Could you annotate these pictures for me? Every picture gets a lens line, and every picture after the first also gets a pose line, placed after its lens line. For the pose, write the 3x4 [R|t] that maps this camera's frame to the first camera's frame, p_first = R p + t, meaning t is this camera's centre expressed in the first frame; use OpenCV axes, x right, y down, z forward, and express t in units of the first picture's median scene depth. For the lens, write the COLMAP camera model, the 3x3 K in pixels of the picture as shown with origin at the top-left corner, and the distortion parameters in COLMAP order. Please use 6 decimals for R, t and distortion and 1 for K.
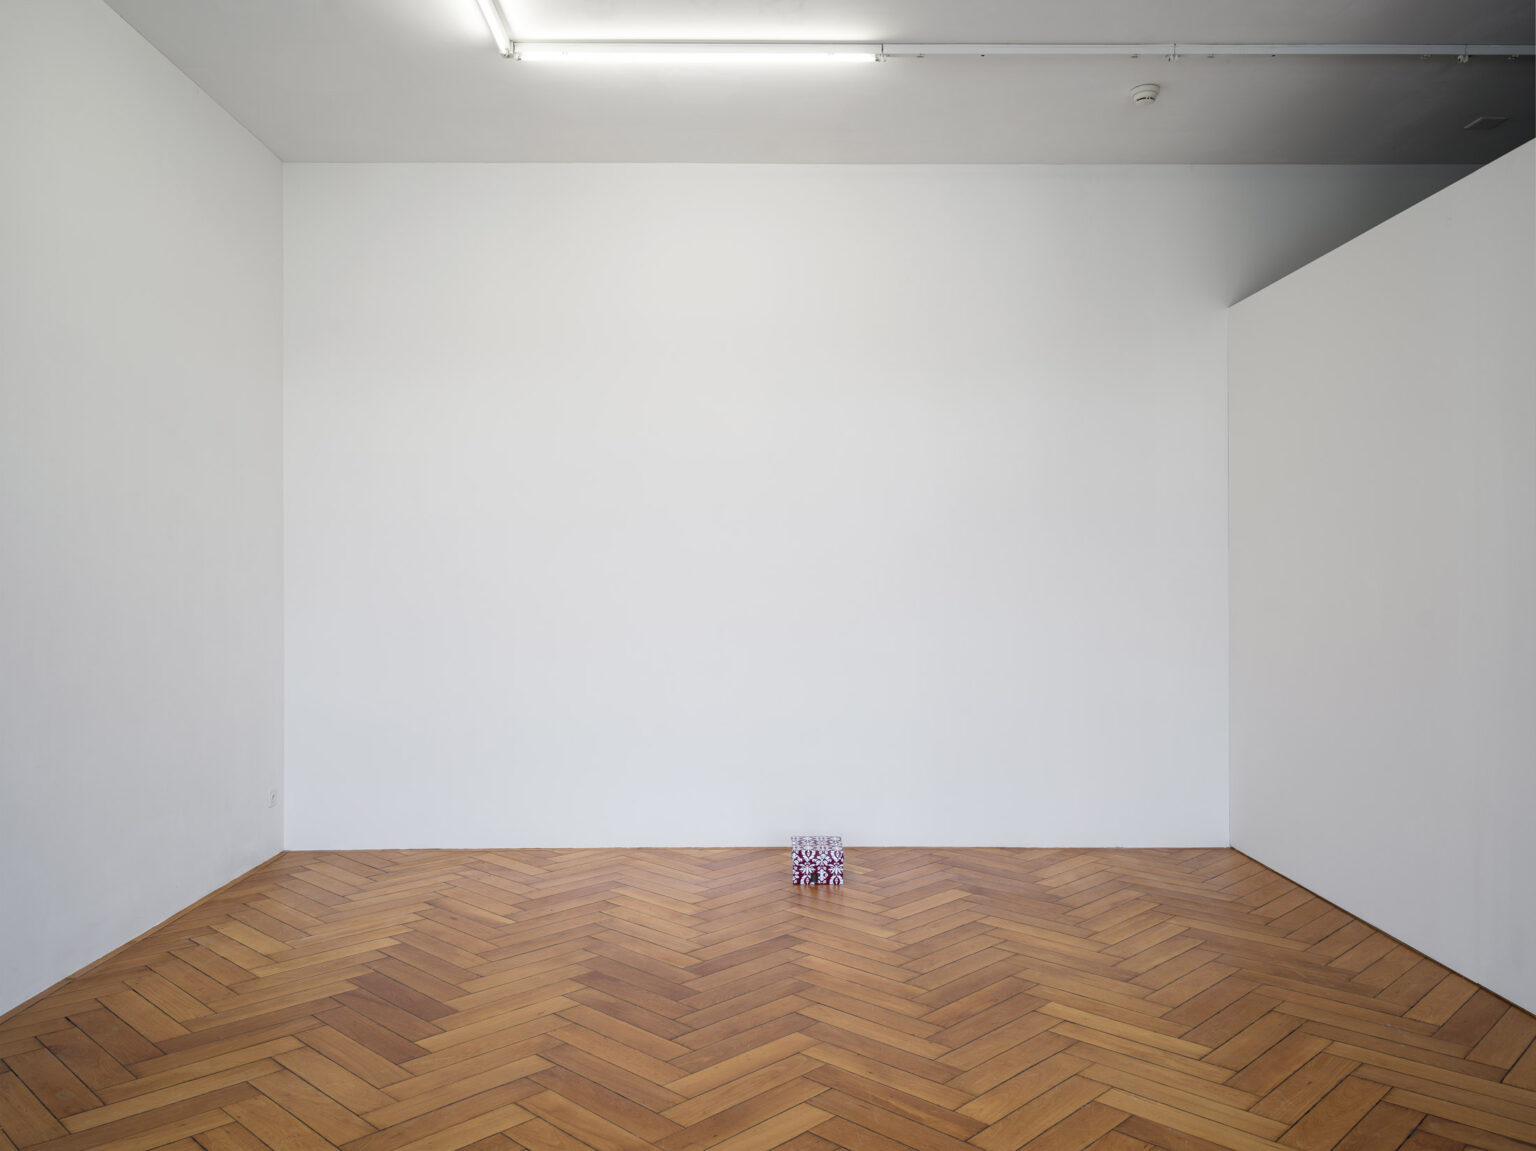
lens RADIAL K [[1175.6, 0, 768.1], [0, 1175.6, 574.8], [0, 0, 1]] dist [0.009417, -0.015134]
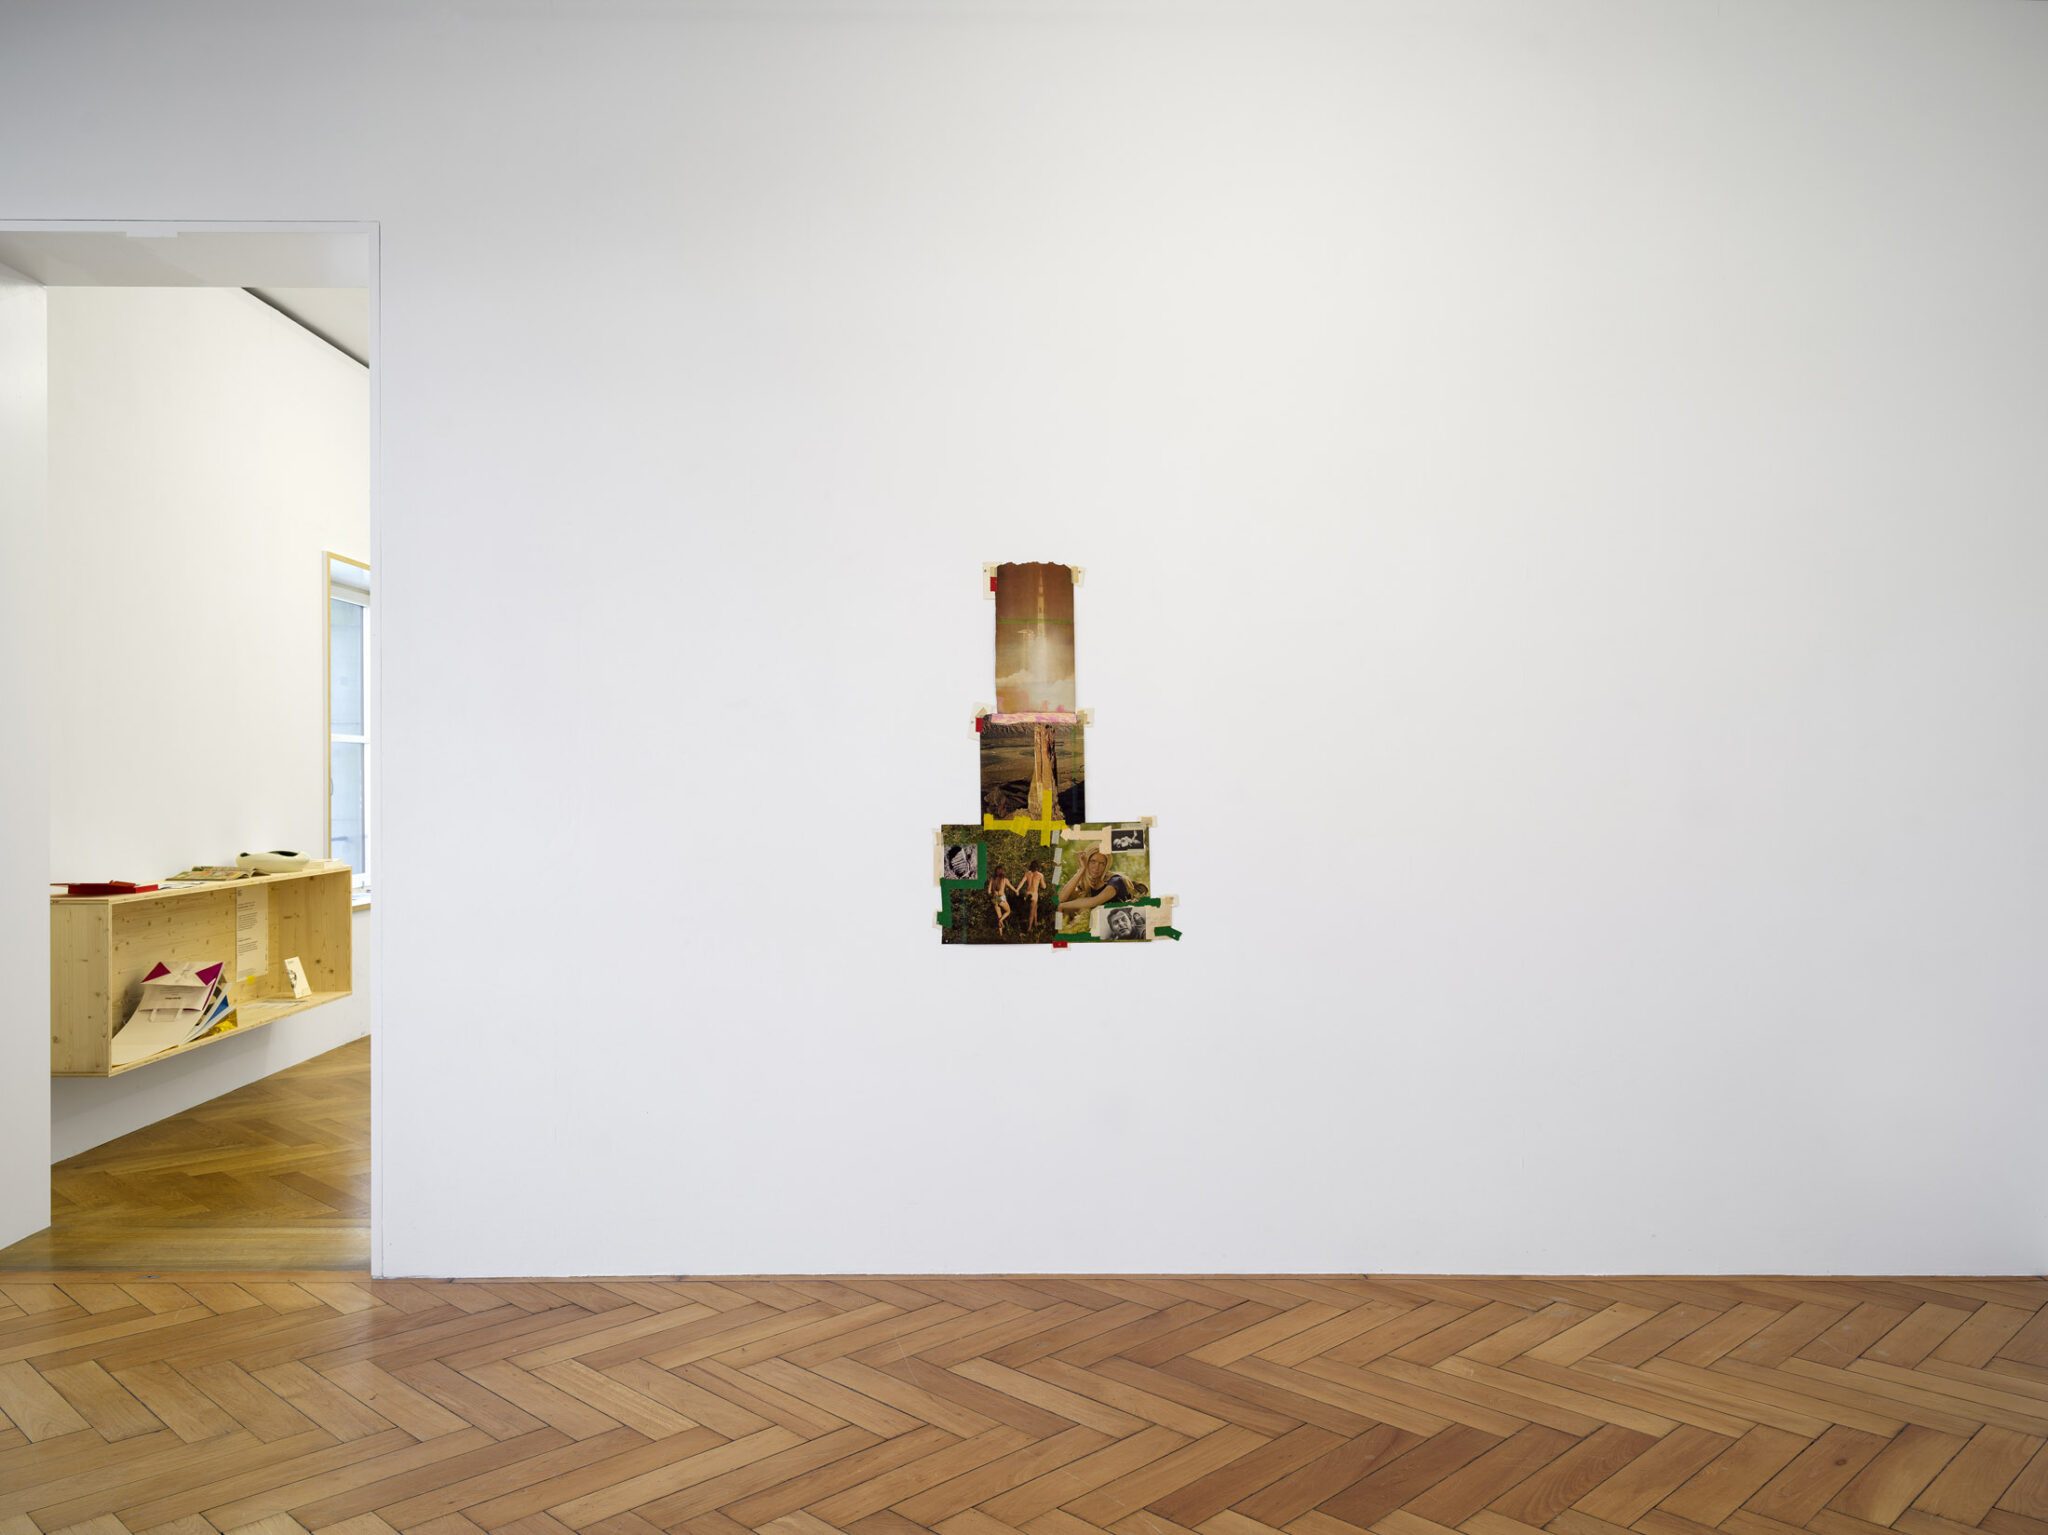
lens RADIAL K [[1567.5, 0, 1023.8], [0, 1567.5, 766.3], [0, 0, 1]] dist [0.009417, -0.015134]
pose [[-0.010195, 0.001999, -0.999946, 0.469394], [-0.001239, 0.999997, 0.002012, -0.005334], [0.999947, 0.001260, -0.010192, 0.768806]]
